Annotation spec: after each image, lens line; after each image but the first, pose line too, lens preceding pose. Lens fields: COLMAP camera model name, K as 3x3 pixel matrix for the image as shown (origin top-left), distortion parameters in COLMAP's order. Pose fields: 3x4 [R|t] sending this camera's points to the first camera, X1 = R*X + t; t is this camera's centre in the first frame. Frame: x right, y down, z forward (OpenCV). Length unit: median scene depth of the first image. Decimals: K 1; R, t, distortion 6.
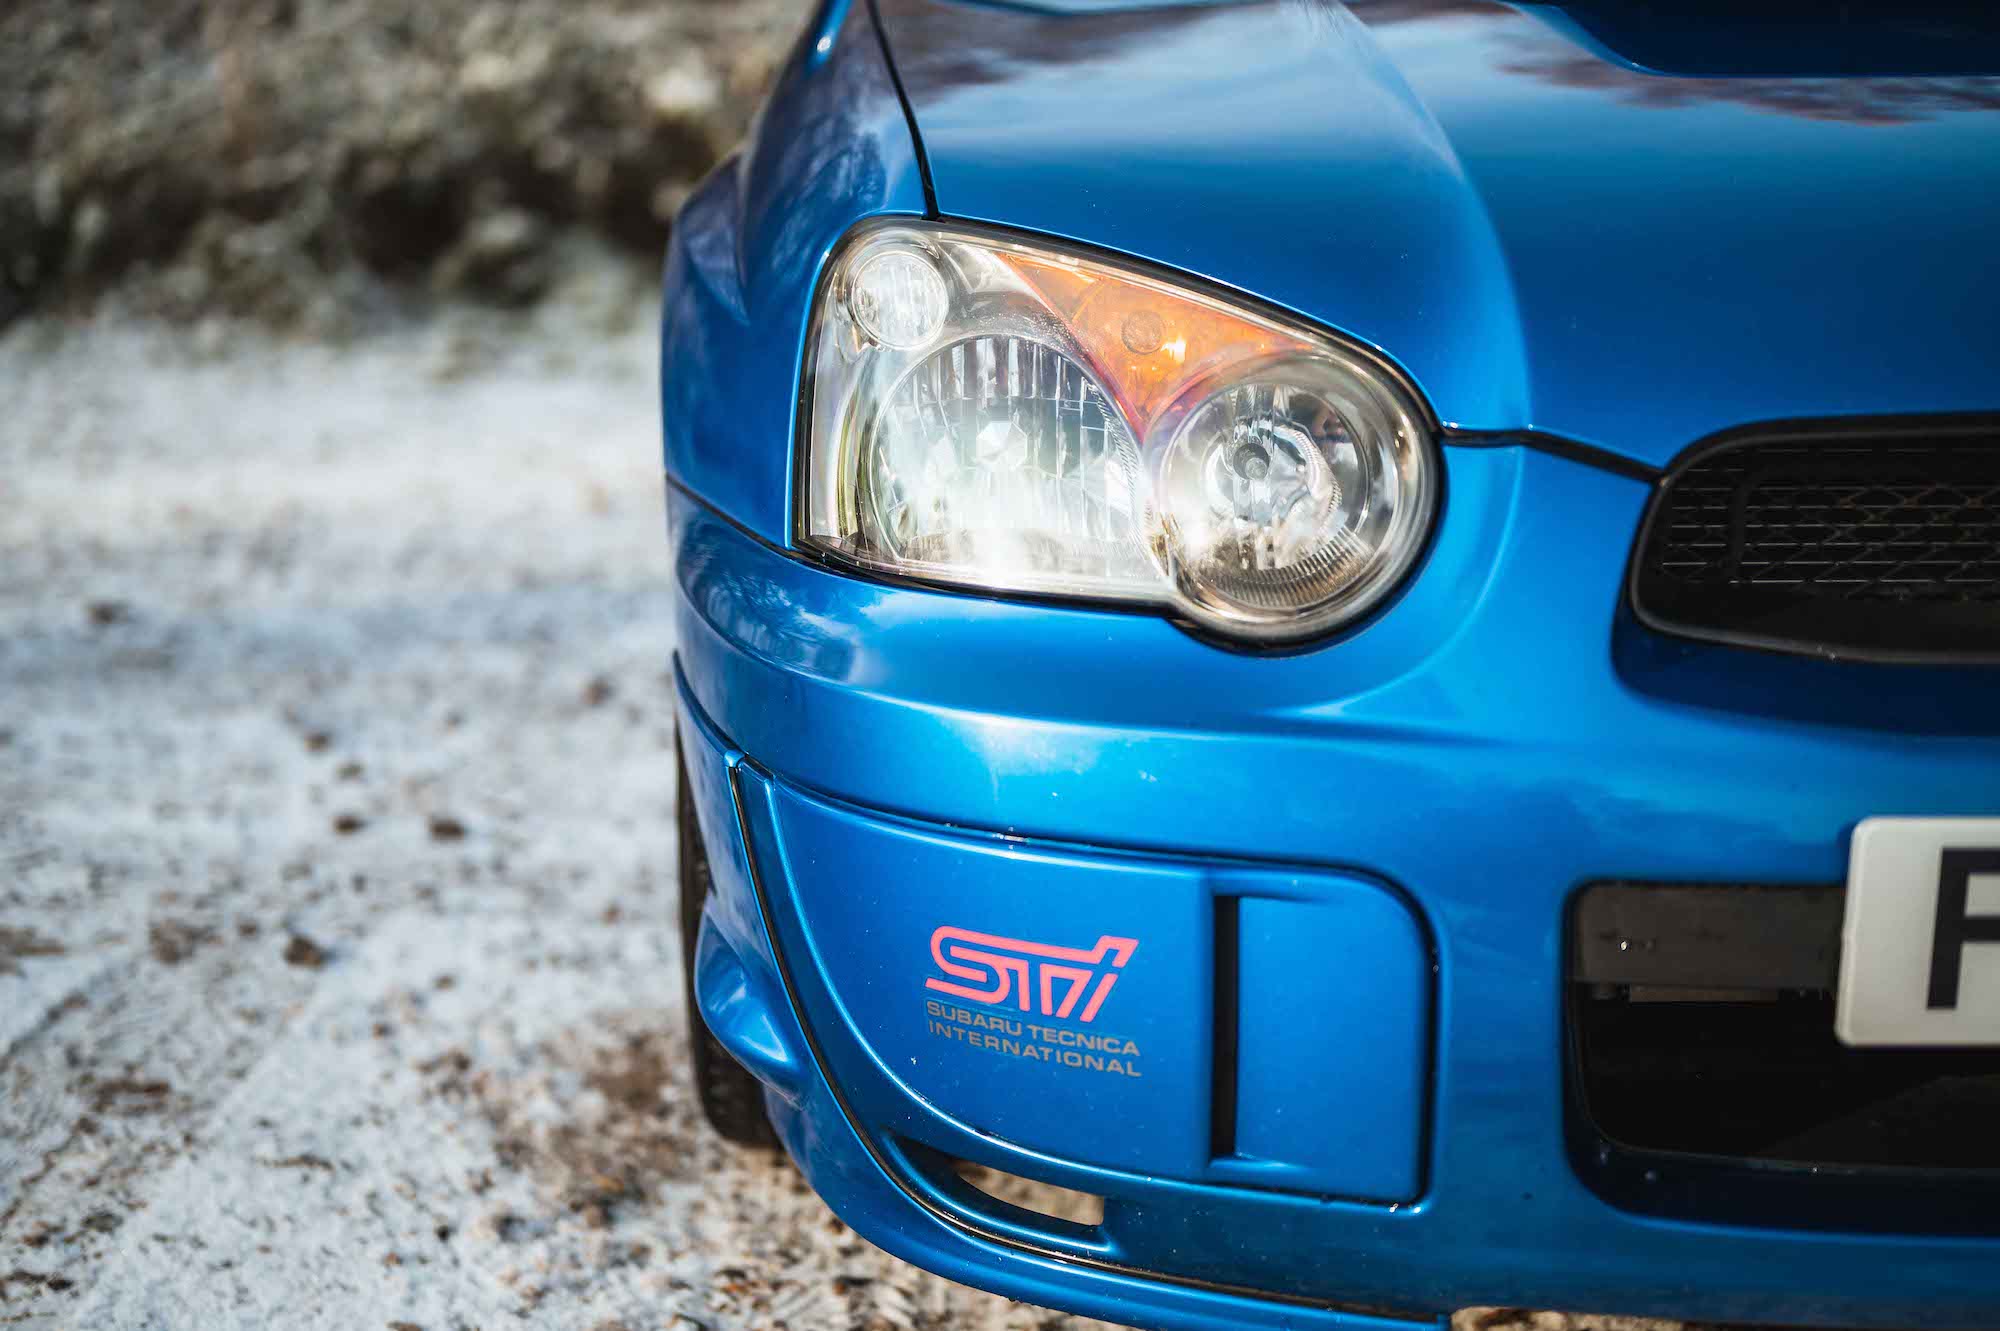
lens RADIAL K [[2894.4, 0, 1000.2], [0, 2894.4, 706.5], [0, 0, 1]] dist [0.011330, 0.000000]
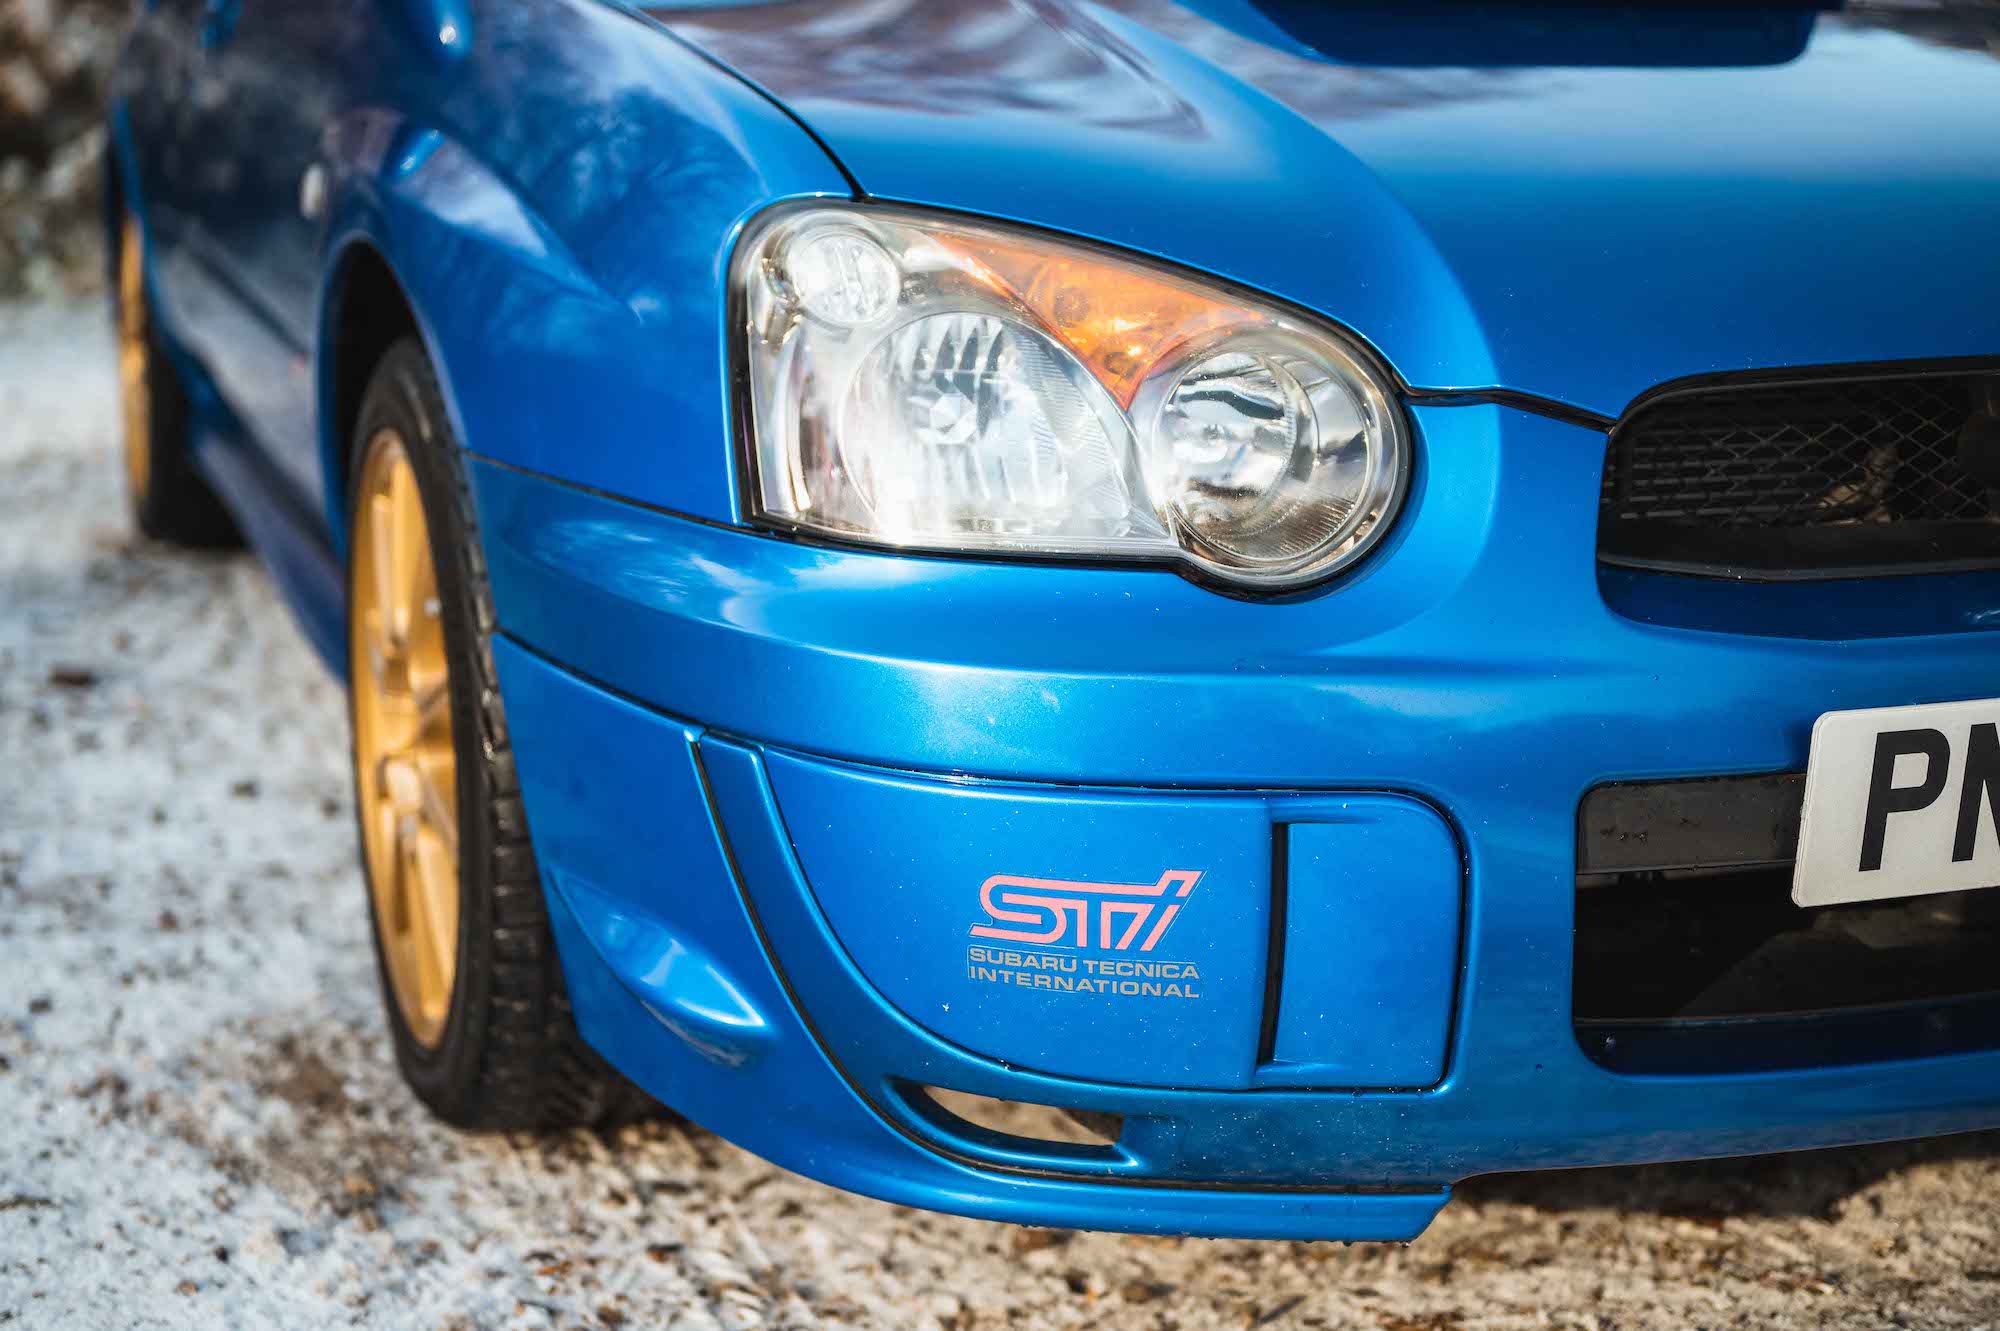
lens RADIAL K [[2894.4, 0, 1006.4], [0, 2894.4, 675.3], [0, 0, 1]] dist [0.011330, 0.000000]
pose [[0.940702, -0.060219, 0.333847, -0.361981], [0.059584, 0.998149, 0.012152, -0.009062], [-0.333961, 0.008460, 0.942549, 0.006290]]
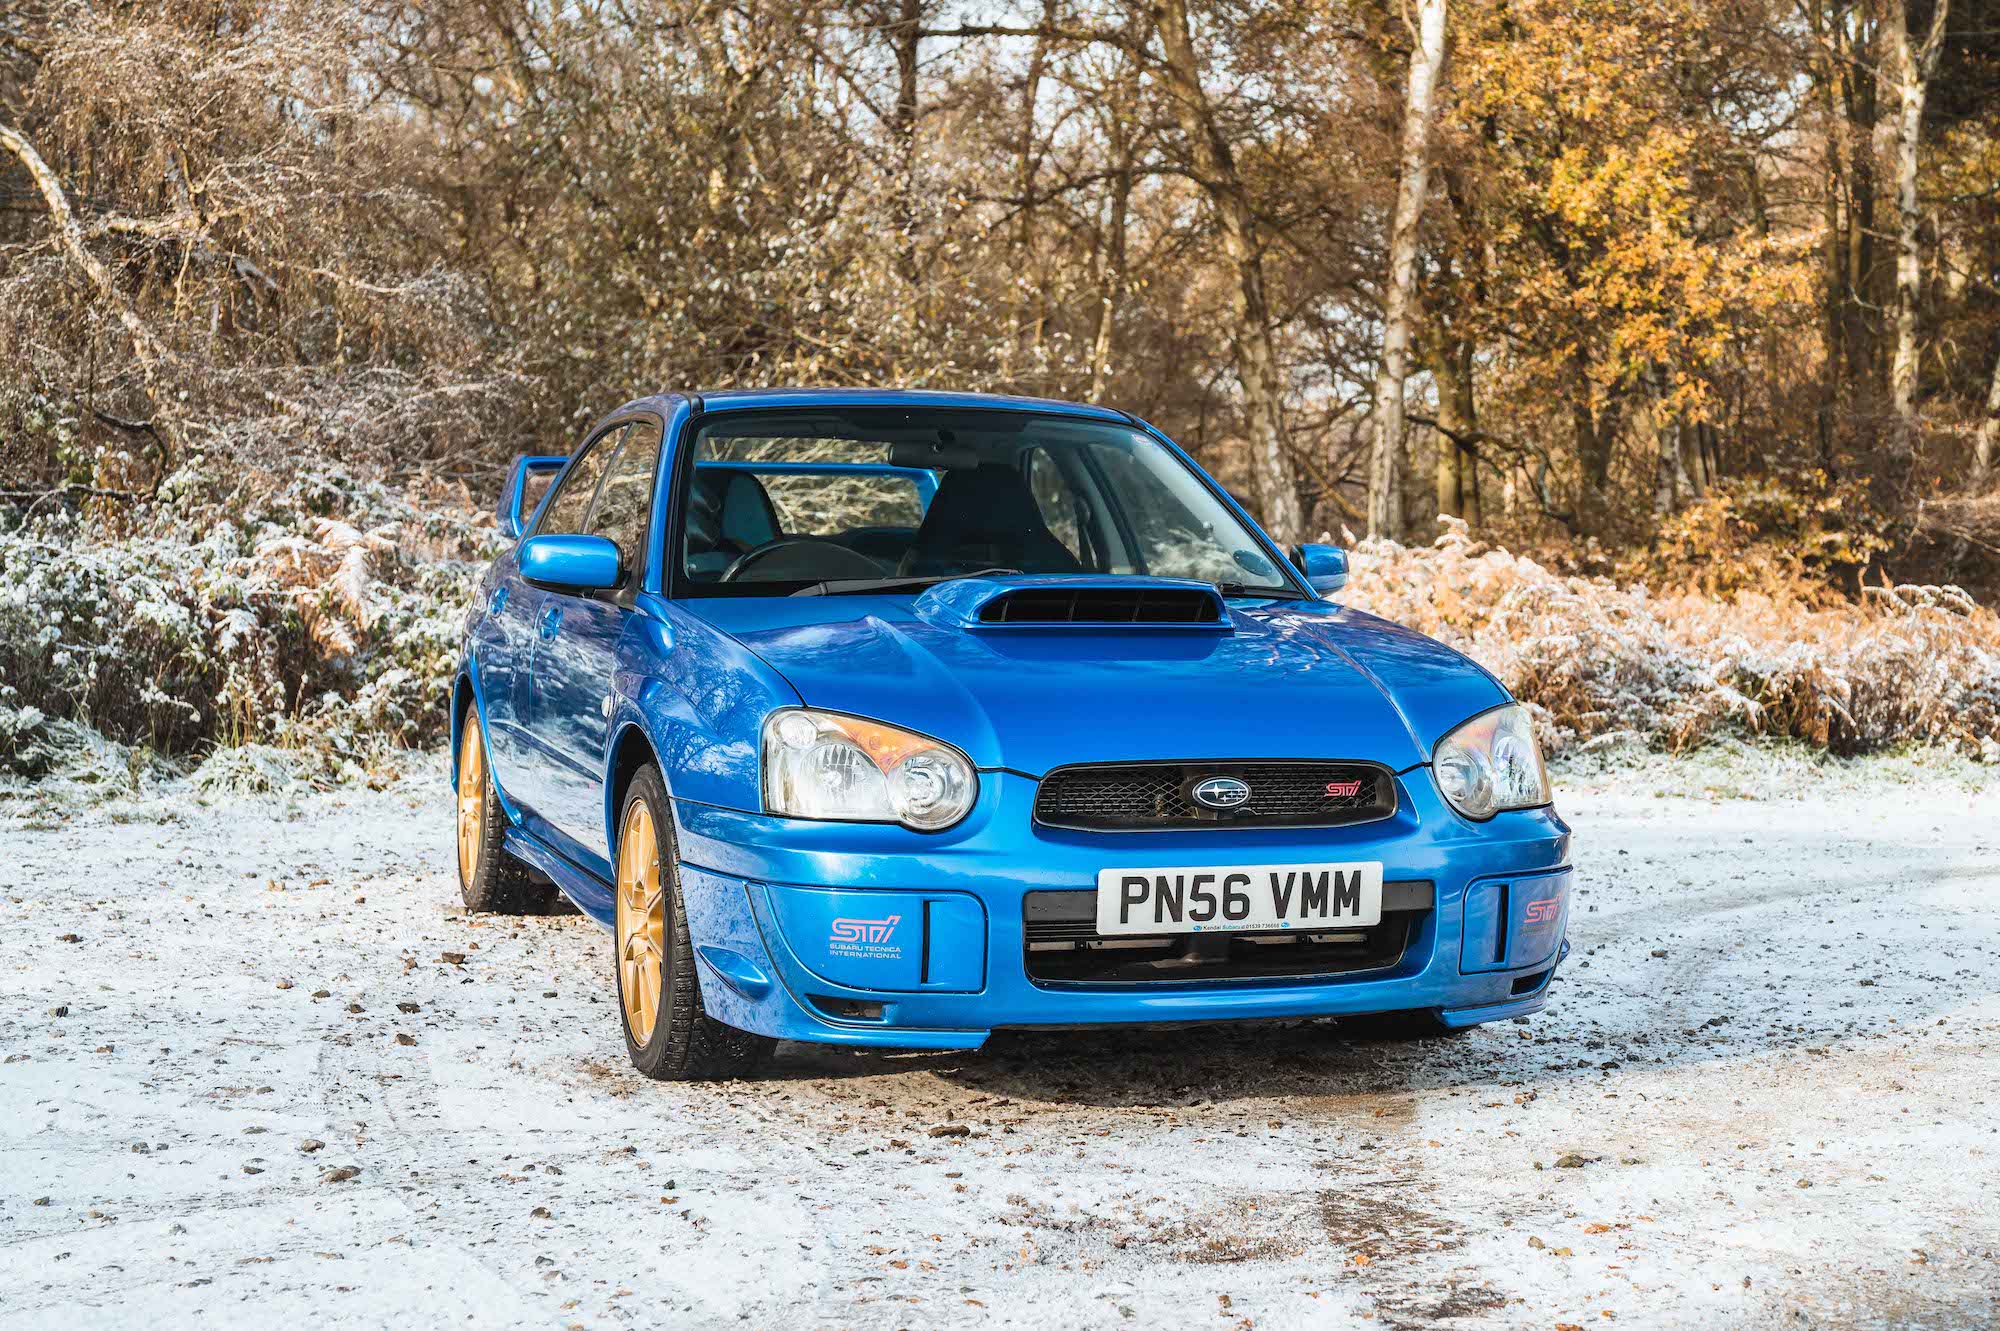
lens RADIAL K [[2894.4, 0, 1018.2], [0, 2894.4, 680.8], [0, 0, 1]] dist [0.011330, 0.000000]
pose [[0.957114, 0.001442, 0.289707, -0.779759], [0.049109, 0.984708, -0.167147, 0.370974], [-0.285518, 0.174206, 0.942408, -2.223271]]
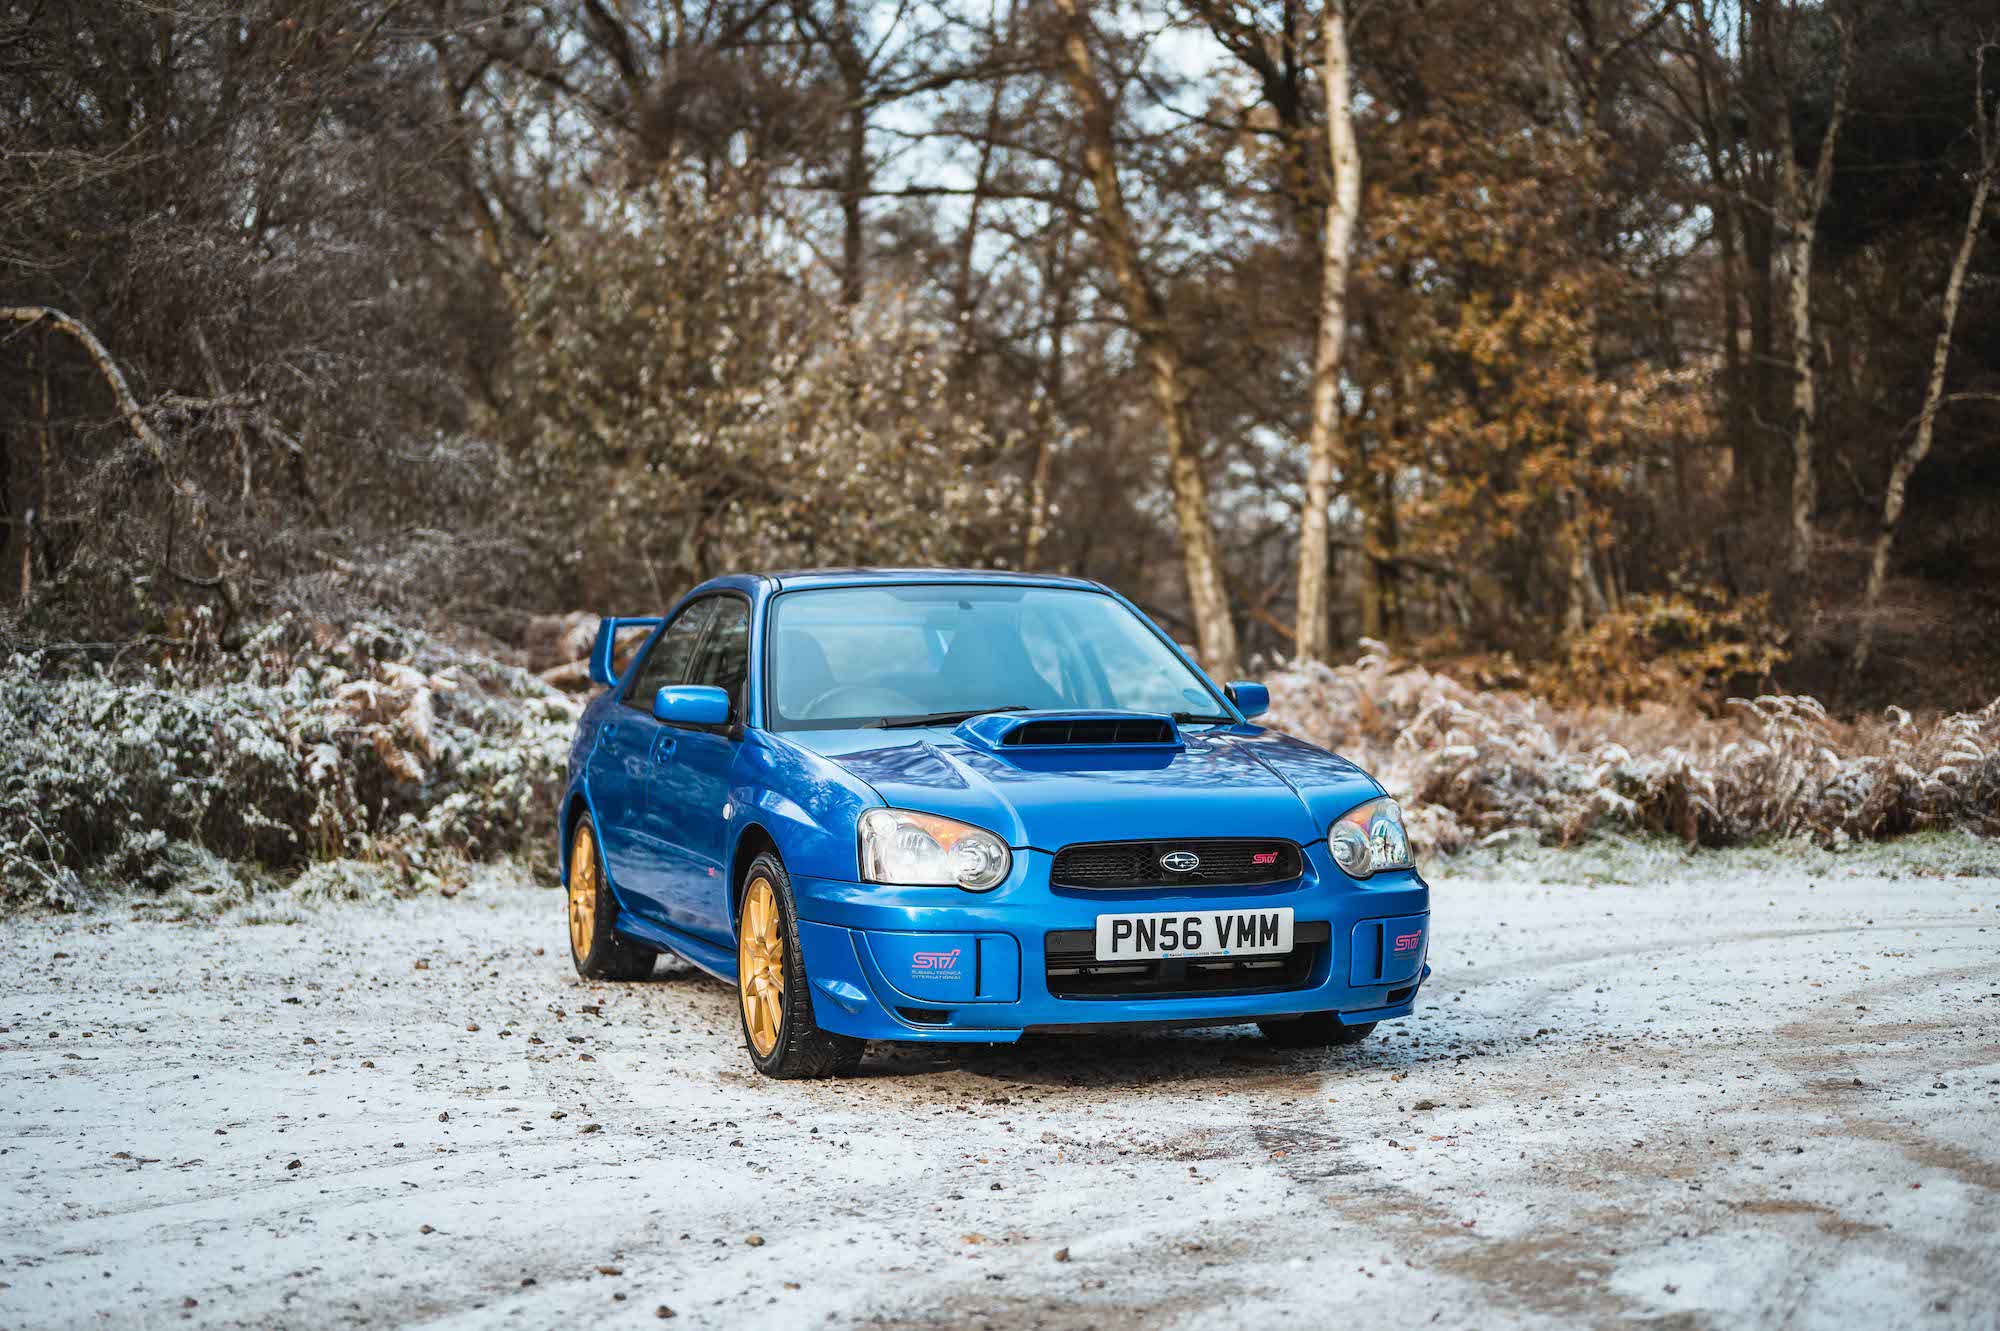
lens RADIAL K [[2894.4, 0, 985.5], [0, 2894.4, 670.9], [0, 0, 1]] dist [0.011330, 0.000000]
pose [[0.954060, -0.002178, 0.299608, -1.341518], [0.068280, 0.975241, -0.210340, 0.635108], [-0.291732, 0.221134, 0.930587, -3.583812]]
